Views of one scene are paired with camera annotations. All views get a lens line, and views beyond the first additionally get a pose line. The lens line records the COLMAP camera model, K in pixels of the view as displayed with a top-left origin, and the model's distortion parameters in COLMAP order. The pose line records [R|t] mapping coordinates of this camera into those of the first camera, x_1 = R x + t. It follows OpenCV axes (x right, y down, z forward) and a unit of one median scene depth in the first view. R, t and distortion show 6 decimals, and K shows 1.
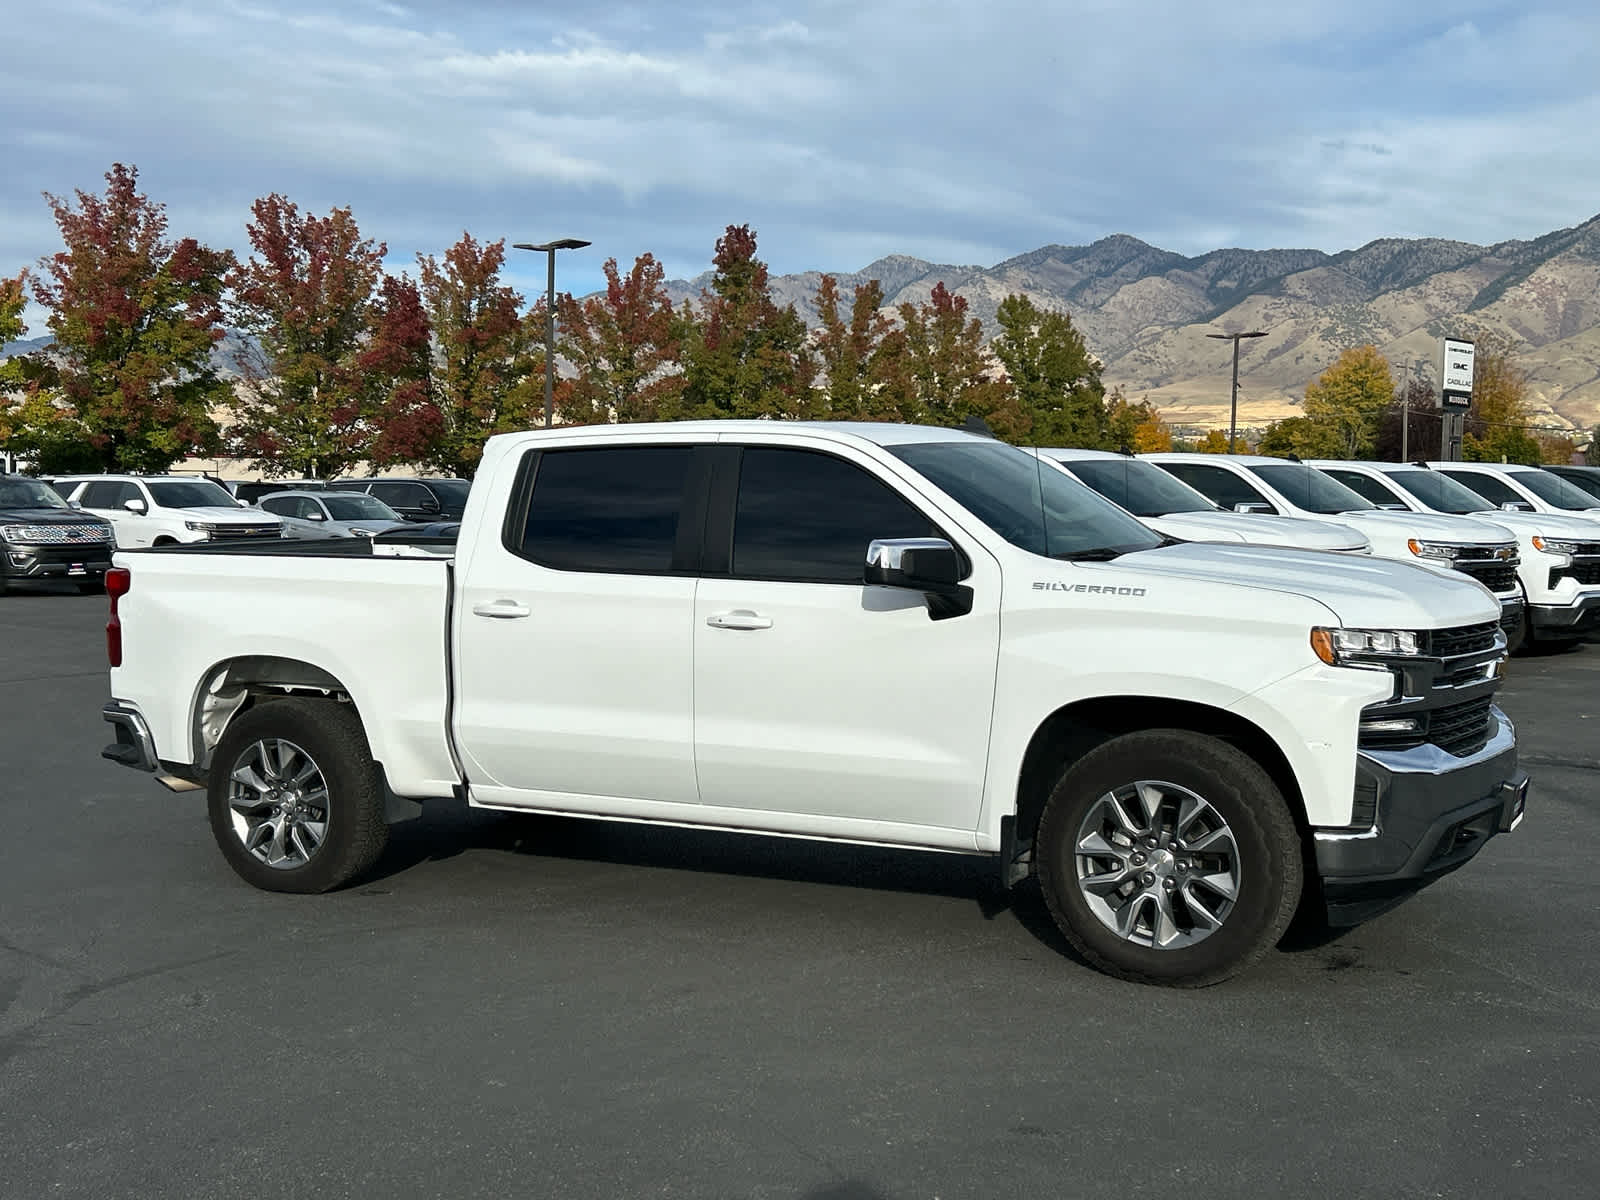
lens RADIAL K [[1885.5, 0, 781.8], [0, 1885.5, 601.8], [0, 0, 1]] dist [0.179267, -0.479394]
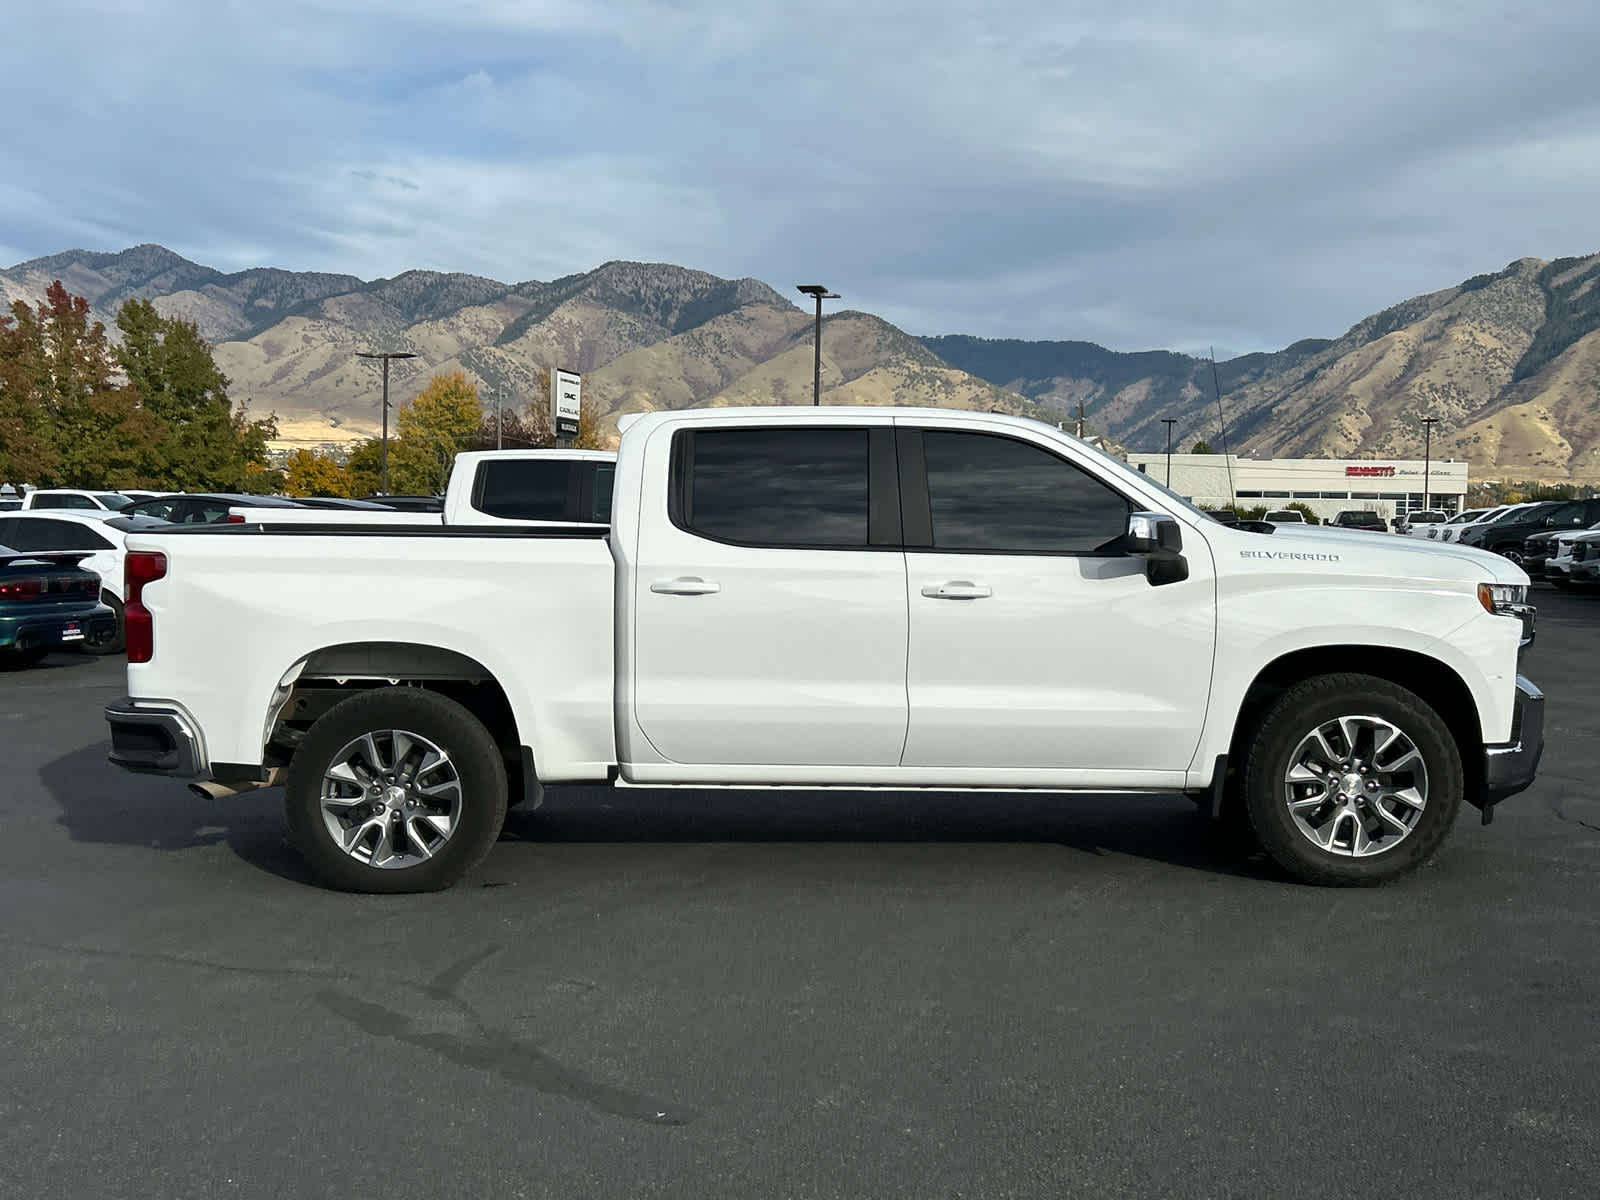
lens RADIAL K [[1881.3, 0, 800.0], [0, 1881.3, 600.0], [0, 0, 1]] dist [0.176581, -0.501214]
pose [[0.887314, -0.013767, 0.460961, -0.540553], [0.018956, 0.999798, -0.006629, 0.018679], [-0.460776, 0.014620, 0.887396, 0.081839]]
